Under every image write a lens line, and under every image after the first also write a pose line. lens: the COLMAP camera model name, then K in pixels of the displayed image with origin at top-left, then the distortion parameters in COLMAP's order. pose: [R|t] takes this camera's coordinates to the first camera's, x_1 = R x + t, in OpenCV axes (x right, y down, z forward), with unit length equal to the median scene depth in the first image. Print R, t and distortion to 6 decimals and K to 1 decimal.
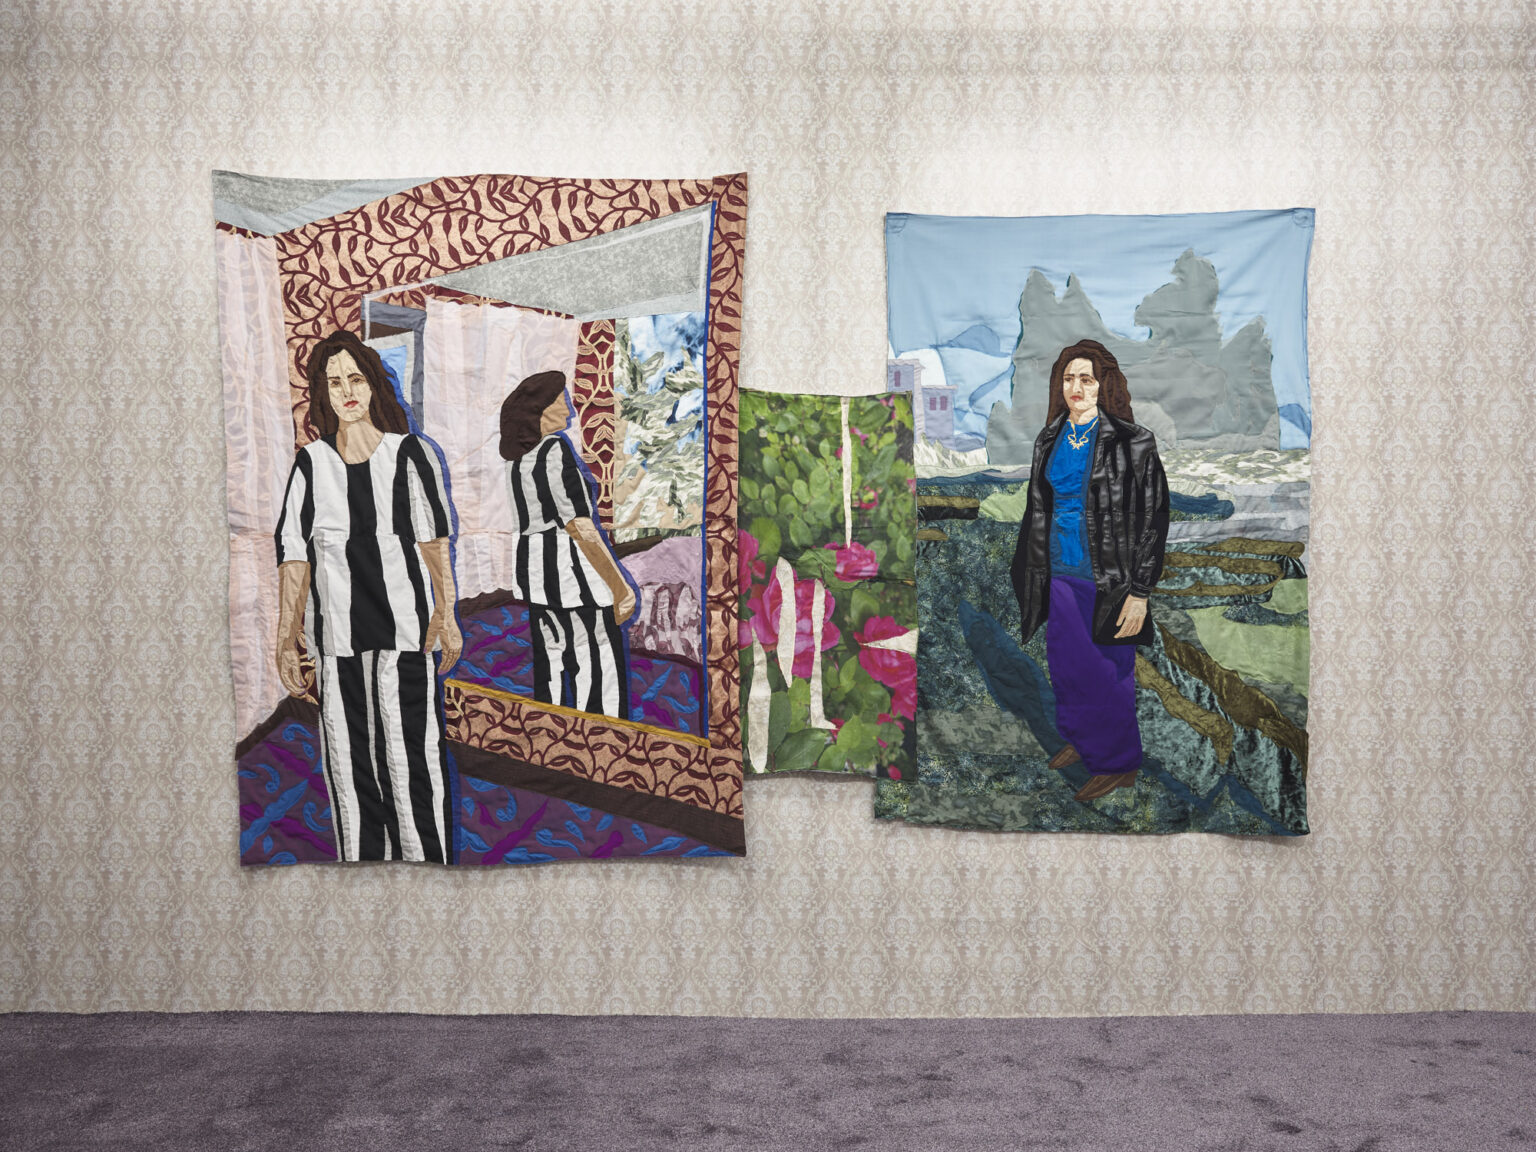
lens RADIAL K [[1295.4, 0, 775.0], [0, 1295.4, 574.1], [0, 0, 1]] dist [0.015616, 0.001207]
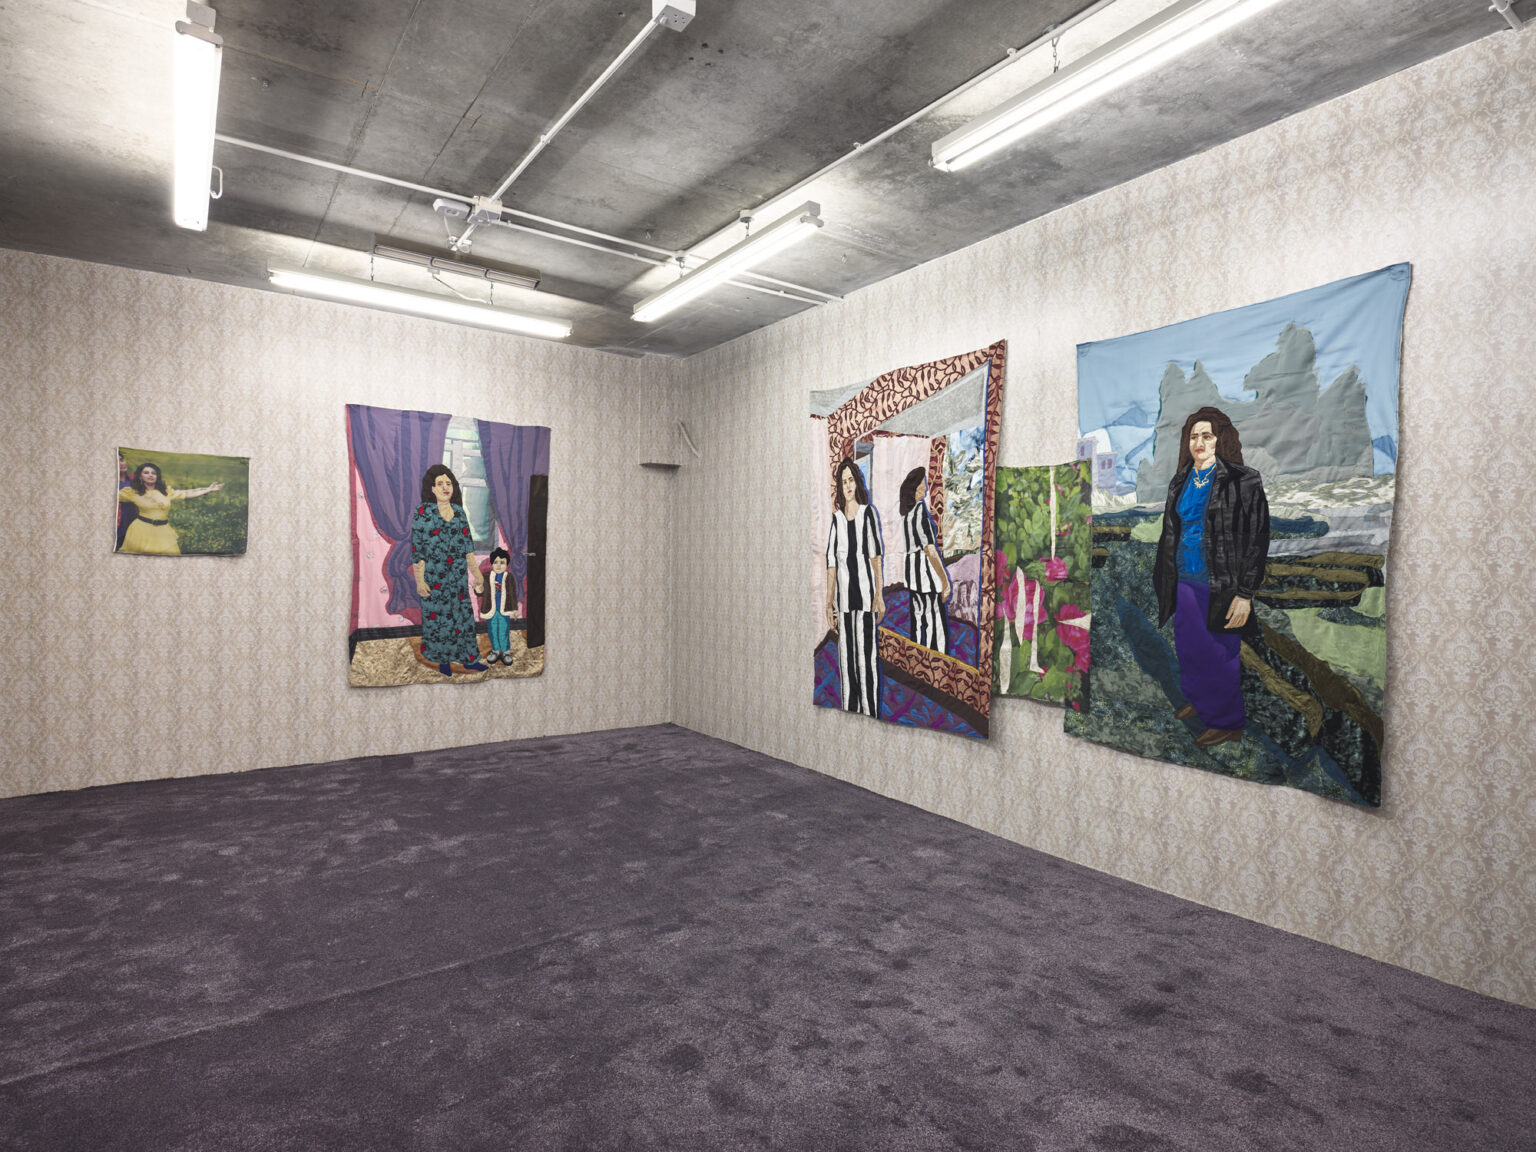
lens RADIAL K [[837.1, 0, 761.0], [0, 837.1, 574.3], [0, 0, 1]] dist [0.010255, -0.016340]
pose [[0.565736, 0.012830, -0.824487, 0.703537], [-0.009300, 0.999915, 0.009179, -0.009542], [0.824534, 0.002475, 0.565807, 0.120221]]
